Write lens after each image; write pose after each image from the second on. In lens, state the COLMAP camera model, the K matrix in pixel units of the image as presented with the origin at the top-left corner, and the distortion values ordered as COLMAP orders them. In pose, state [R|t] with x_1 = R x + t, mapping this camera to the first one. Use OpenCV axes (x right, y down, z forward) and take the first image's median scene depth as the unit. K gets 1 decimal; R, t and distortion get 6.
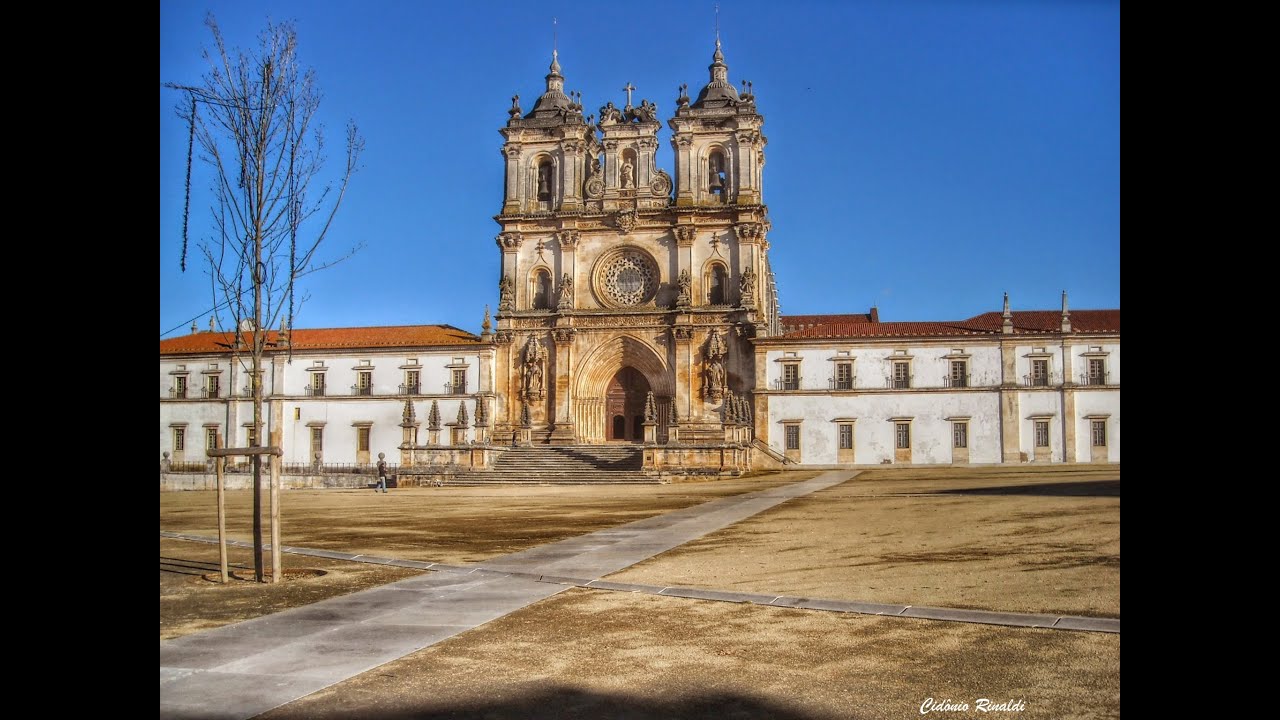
lens RADIAL K [[1020.3, 0, 637.3], [0, 1020.3, 391.9], [0, 0, 1]] dist [-0.194798, -0.000246]
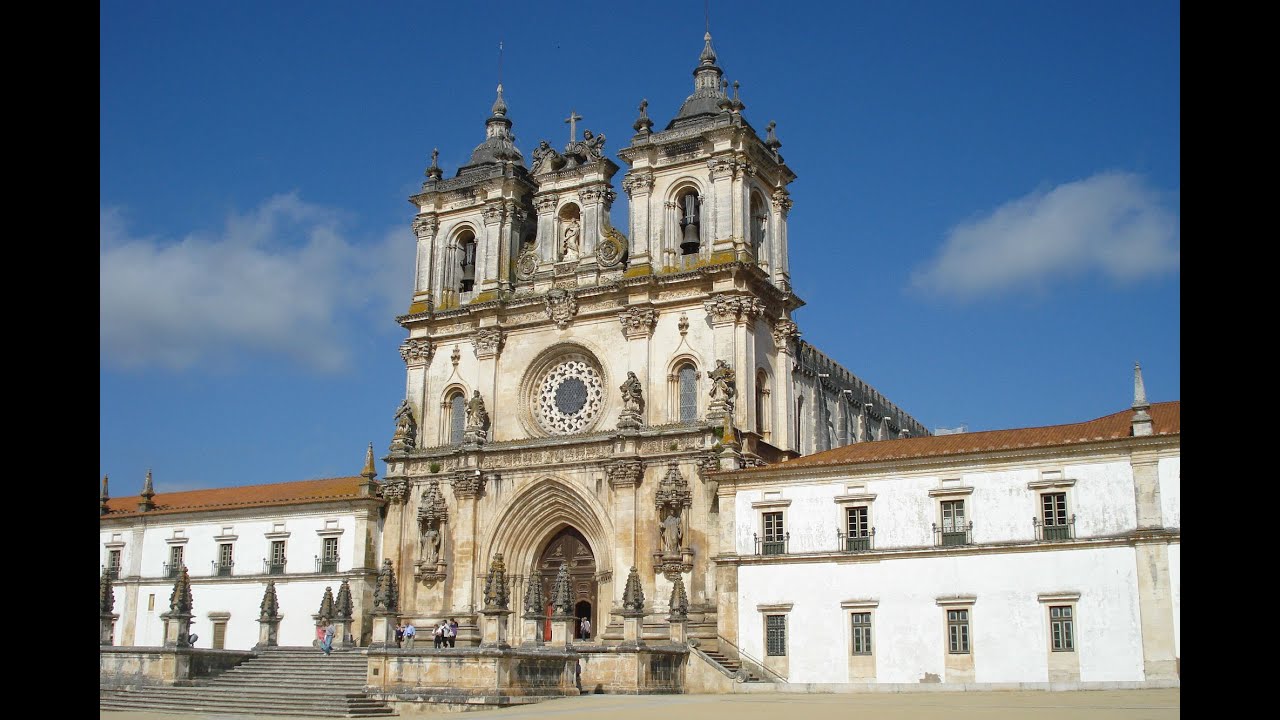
lens RADIAL K [[1216.2, 0, 640.0], [0, 1216.2, 360.0], [0, 0, 1]] dist [-0.006891, -0.348753]
pose [[0.953206, -0.070475, -0.293992, 0.277315], [0.016360, 0.983049, -0.182609, 0.013794], [0.301878, 0.169255, 0.938202, 0.267669]]
